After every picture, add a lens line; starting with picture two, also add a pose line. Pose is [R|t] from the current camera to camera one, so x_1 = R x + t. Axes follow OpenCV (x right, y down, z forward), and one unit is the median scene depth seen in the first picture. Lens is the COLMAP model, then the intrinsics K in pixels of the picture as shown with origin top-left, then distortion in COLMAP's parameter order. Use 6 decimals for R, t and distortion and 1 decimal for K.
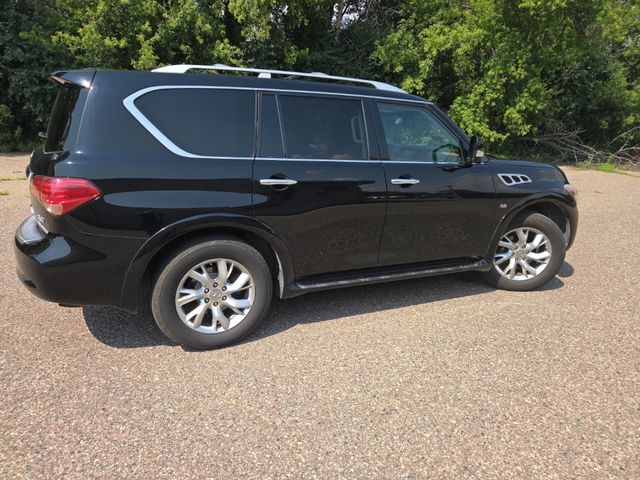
lens RADIAL K [[428.1, 0, 312.1], [0, 428.1, 236.7], [0, 0, 1]] dist [0.073239, -0.057974]
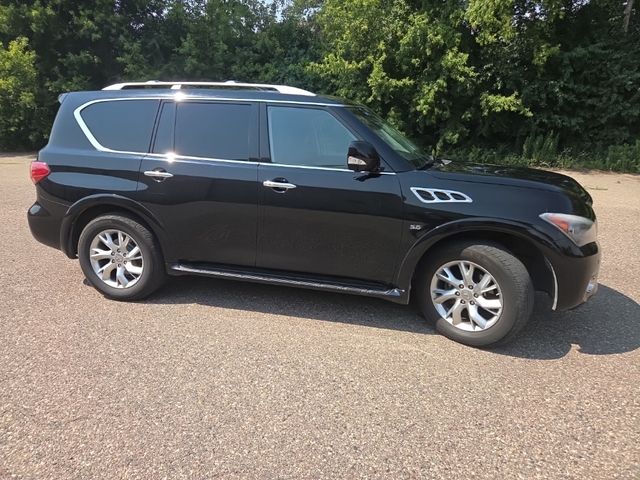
lens RADIAL K [[428.1, 0, 312.1], [0, 428.1, 236.7], [0, 0, 1]] dist [0.073239, -0.057974]
pose [[0.778017, 0.142176, -0.611945, 0.730985], [-0.159117, 0.986891, 0.026990, -0.040855], [0.607760, 0.076372, 0.790440, 0.230376]]
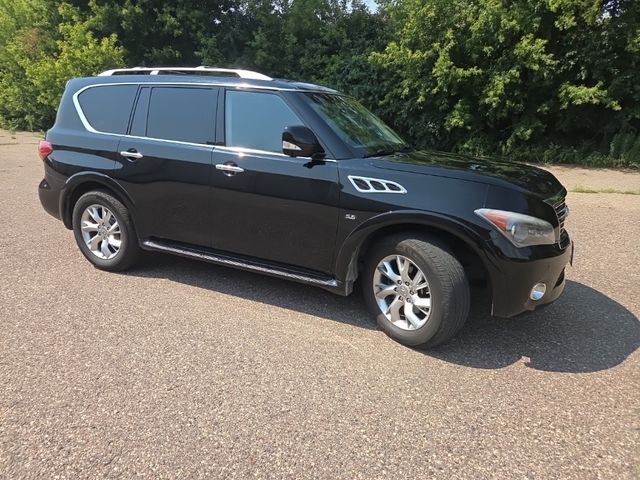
lens RADIAL K [[426.9, 0, 305.8], [0, 426.9, 240.0], [0, 0, 1]] dist [0.074670, -0.061026]
pose [[0.633666, 0.204610, -0.746058, 0.908964], [-0.214964, 0.972980, 0.084265, -0.072015], [0.743141, 0.106979, 0.660528, 0.402448]]
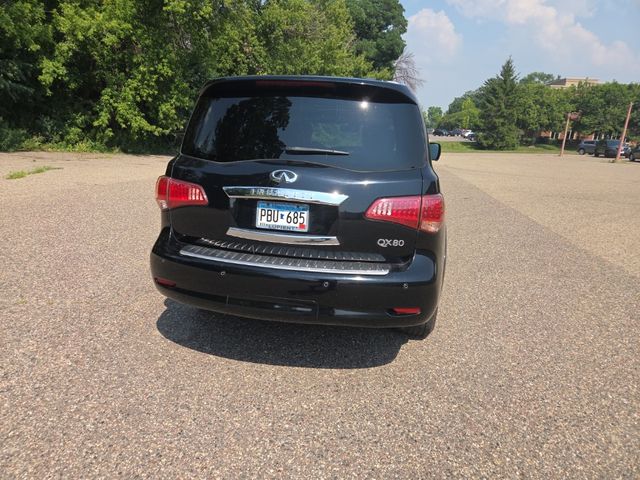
lens RADIAL K [[427.0, 0, 317.1], [0, 427.0, 236.8], [0, 0, 1]] dist [0.072842, -0.063079]
pose [[0.578094, -0.181006, 0.795641, -0.930721], [0.164616, 0.980907, 0.103547, -0.112839], [-0.799193, 0.071116, 0.596853, 0.387499]]
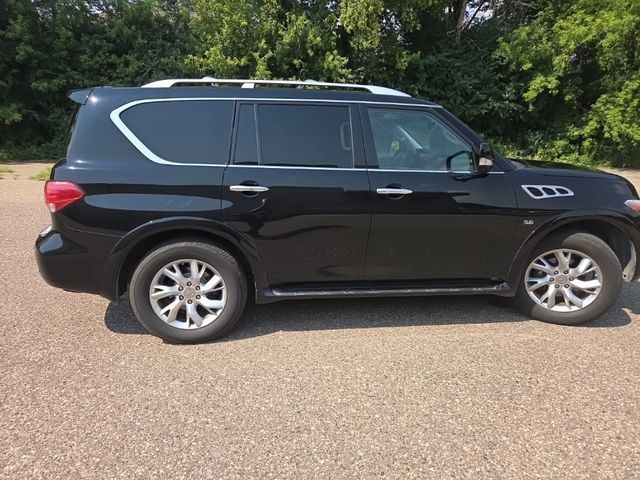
lens RADIAL K [[428.2, 0, 311.1], [0, 428.2, 238.9], [0, 0, 1]] dist [0.071991, -0.056731]
pose [[0.953368, 0.055000, -0.296755, 0.267633], [-0.058632, 0.998274, -0.003346, -0.009386], [0.296059, 0.020589, 0.954948, 0.049426]]
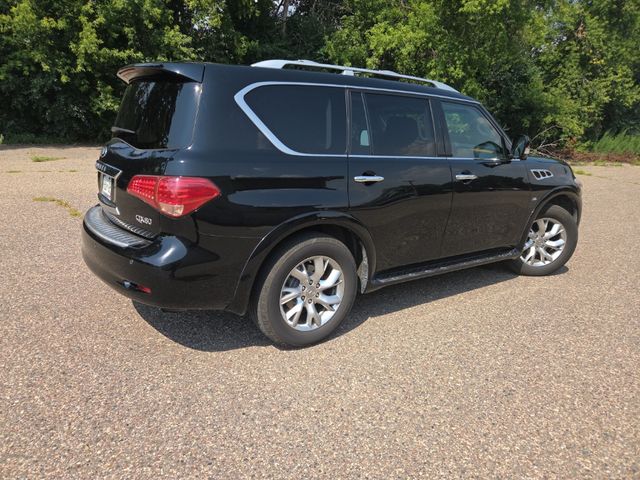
lens RADIAL K [[428.1, 0, 312.1], [0, 428.1, 236.7], [0, 0, 1]] dist [0.073239, -0.057974]
pose [[0.985148, -0.028074, 0.169396, -0.278522], [0.025587, 0.999531, 0.016847, -0.007828], [-0.169789, -0.012262, 0.985404, 0.013292]]
